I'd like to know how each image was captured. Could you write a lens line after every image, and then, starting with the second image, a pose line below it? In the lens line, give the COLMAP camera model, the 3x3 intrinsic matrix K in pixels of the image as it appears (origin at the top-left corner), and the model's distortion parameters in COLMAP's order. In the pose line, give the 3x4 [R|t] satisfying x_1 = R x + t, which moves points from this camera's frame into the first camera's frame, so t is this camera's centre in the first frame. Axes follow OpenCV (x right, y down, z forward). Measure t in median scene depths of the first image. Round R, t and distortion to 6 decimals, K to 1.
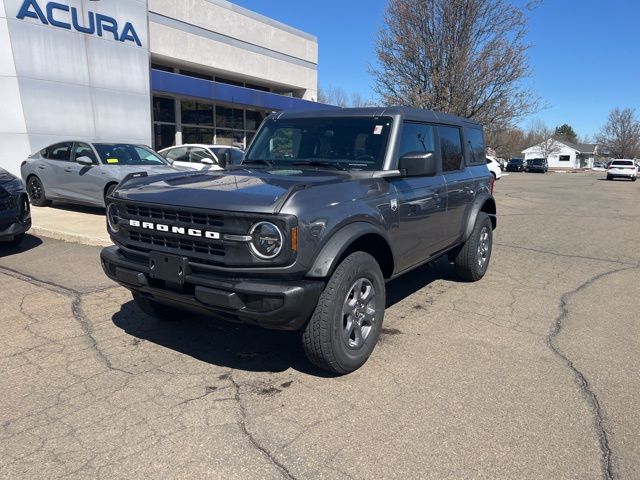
lens RADIAL K [[482.9, 0, 319.4], [0, 482.9, 237.8], [0, 0, 1]] dist [0.083088, -0.107511]
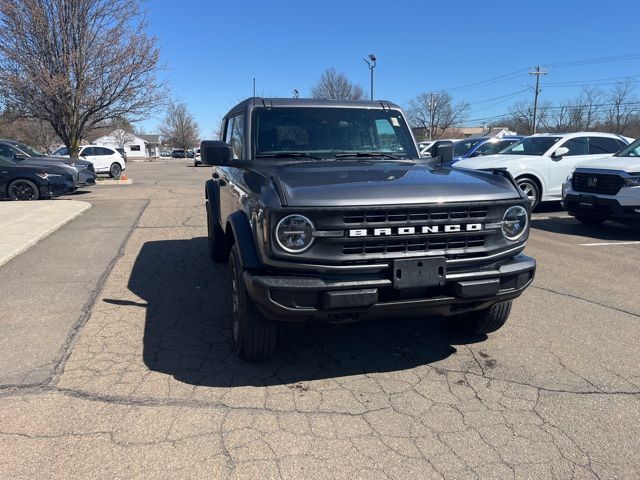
lens RADIAL K [[482.9, 0, 317.0], [0, 482.9, 237.5], [0, 0, 1]] dist [0.083088, -0.107511]
pose [[0.658855, -0.157859, 0.735520, -0.834978], [0.144303, 0.986099, 0.082377, -0.080876], [-0.738299, 0.051864, 0.672476, 0.405211]]
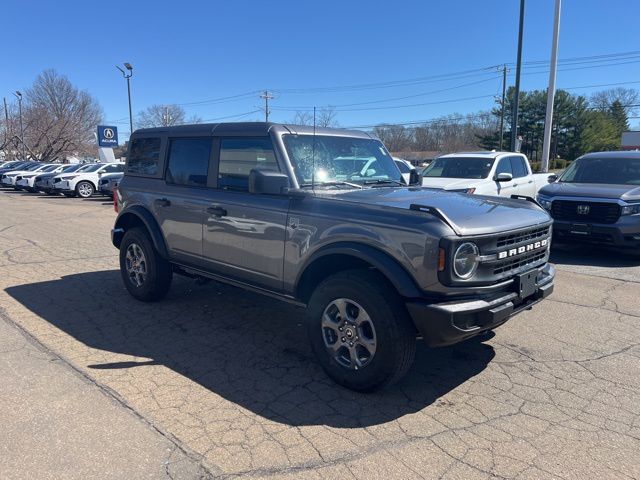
lens RADIAL K [[482.9, 0, 317.8], [0, 482.9, 236.0], [0, 0, 1]] dist [0.083088, -0.107511]
pose [[0.179454, -0.164407, 0.969931, -1.102458], [0.159369, 0.977772, 0.136250, -0.204996], [-0.970772, 0.130127, 0.201666, 0.934574]]
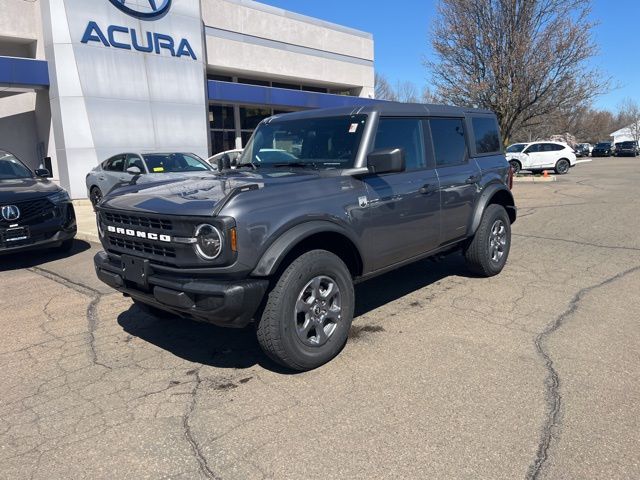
lens RADIAL K [[482.9, 0, 320.3], [0, 482.9, 227.6], [0, 0, 1]] dist [0.083088, -0.107511]
pose [[0.987632, -0.031667, -0.153561, 0.200321], [0.029228, 0.999409, -0.018116, 0.000211], [0.154044, 0.013403, 0.987973, -0.002029]]
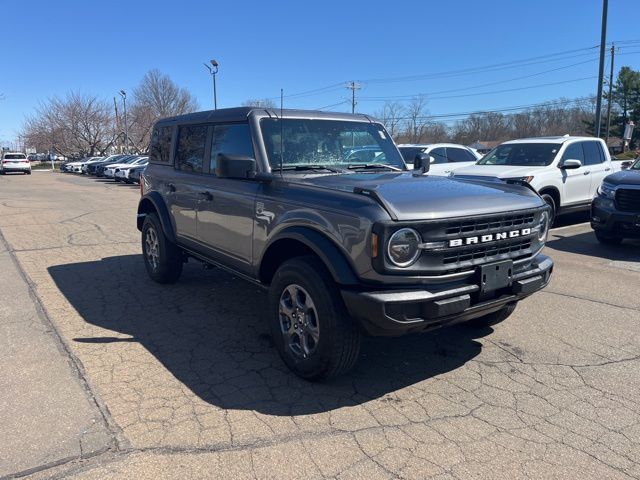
lens RADIAL K [[482.9, 0, 318.2], [0, 482.9, 235.8], [0, 0, 1]] dist [0.083088, -0.107511]
pose [[0.356123, -0.175224, 0.917863, -1.023393], [0.165386, 0.978573, 0.122646, -0.153530], [-0.919687, 0.108125, 0.377472, 0.726126]]
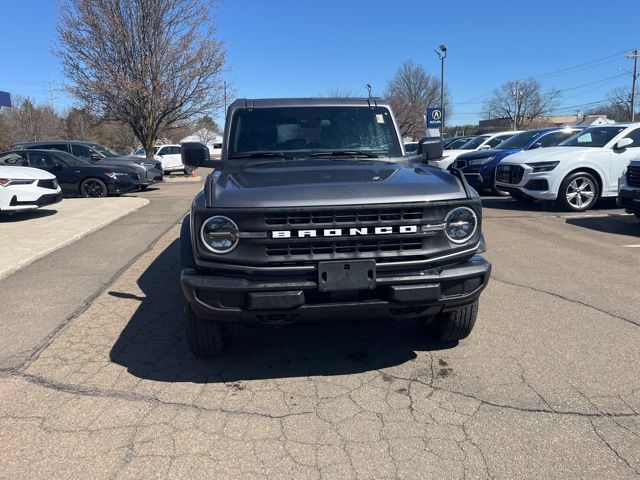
lens RADIAL K [[482.9, 0, 318.7], [0, 482.9, 227.8], [0, 0, 1]] dist [0.083088, -0.107511]
pose [[0.768859, -0.146137, 0.622495, -0.679519], [0.146716, 0.987878, 0.050703, -0.059445], [-0.622359, 0.052346, 0.780980, 0.258646]]
